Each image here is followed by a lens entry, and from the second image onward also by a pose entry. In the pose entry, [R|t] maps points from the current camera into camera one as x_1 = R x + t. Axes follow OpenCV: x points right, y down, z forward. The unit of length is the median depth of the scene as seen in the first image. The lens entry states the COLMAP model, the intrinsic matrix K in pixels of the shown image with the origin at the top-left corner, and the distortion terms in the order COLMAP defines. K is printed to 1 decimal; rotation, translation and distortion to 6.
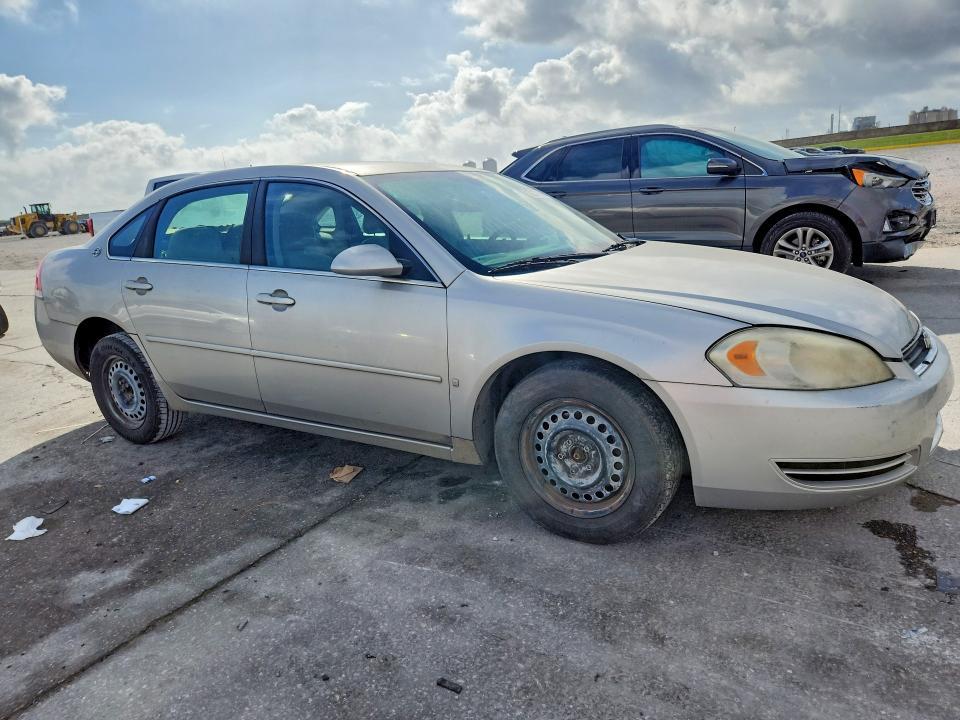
lens RADIAL K [[680.0, 0, 485.0], [0, 680.0, 358.5], [0, 0, 1]] dist [0.053101, -0.053344]
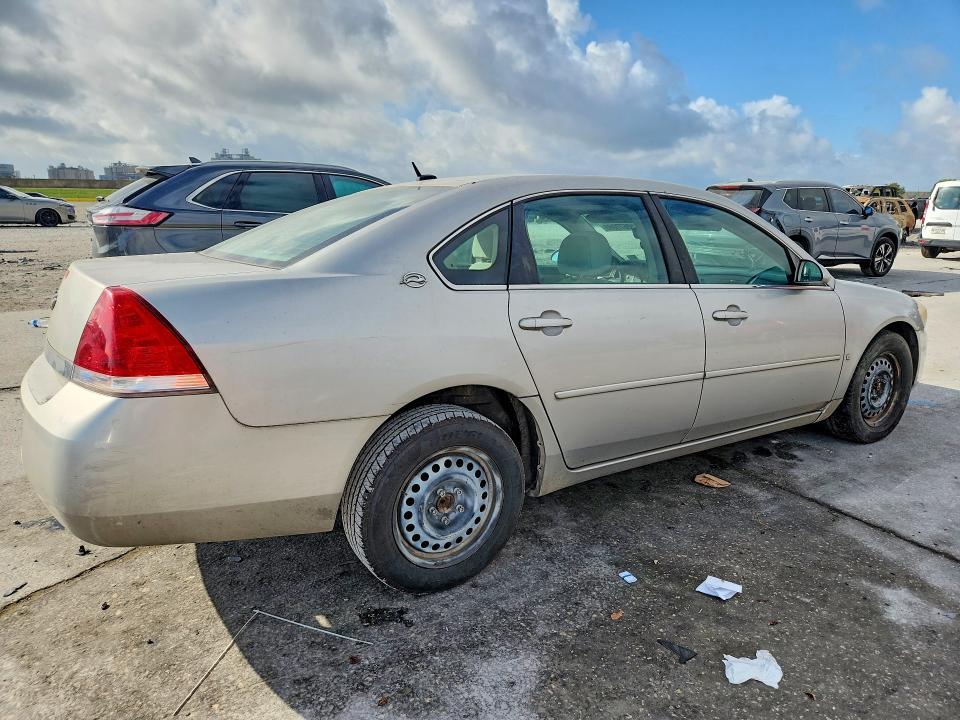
lens RADIAL K [[680.0, 0, 485.0], [0, 680.0, 358.5], [0, 0, 1]] dist [0.053101, -0.053344]
pose [[0.395204, -0.110354, 0.911941, -1.578644], [0.179986, 0.982817, 0.040931, -0.148805], [-0.900788, 0.147961, 0.408275, 1.065304]]
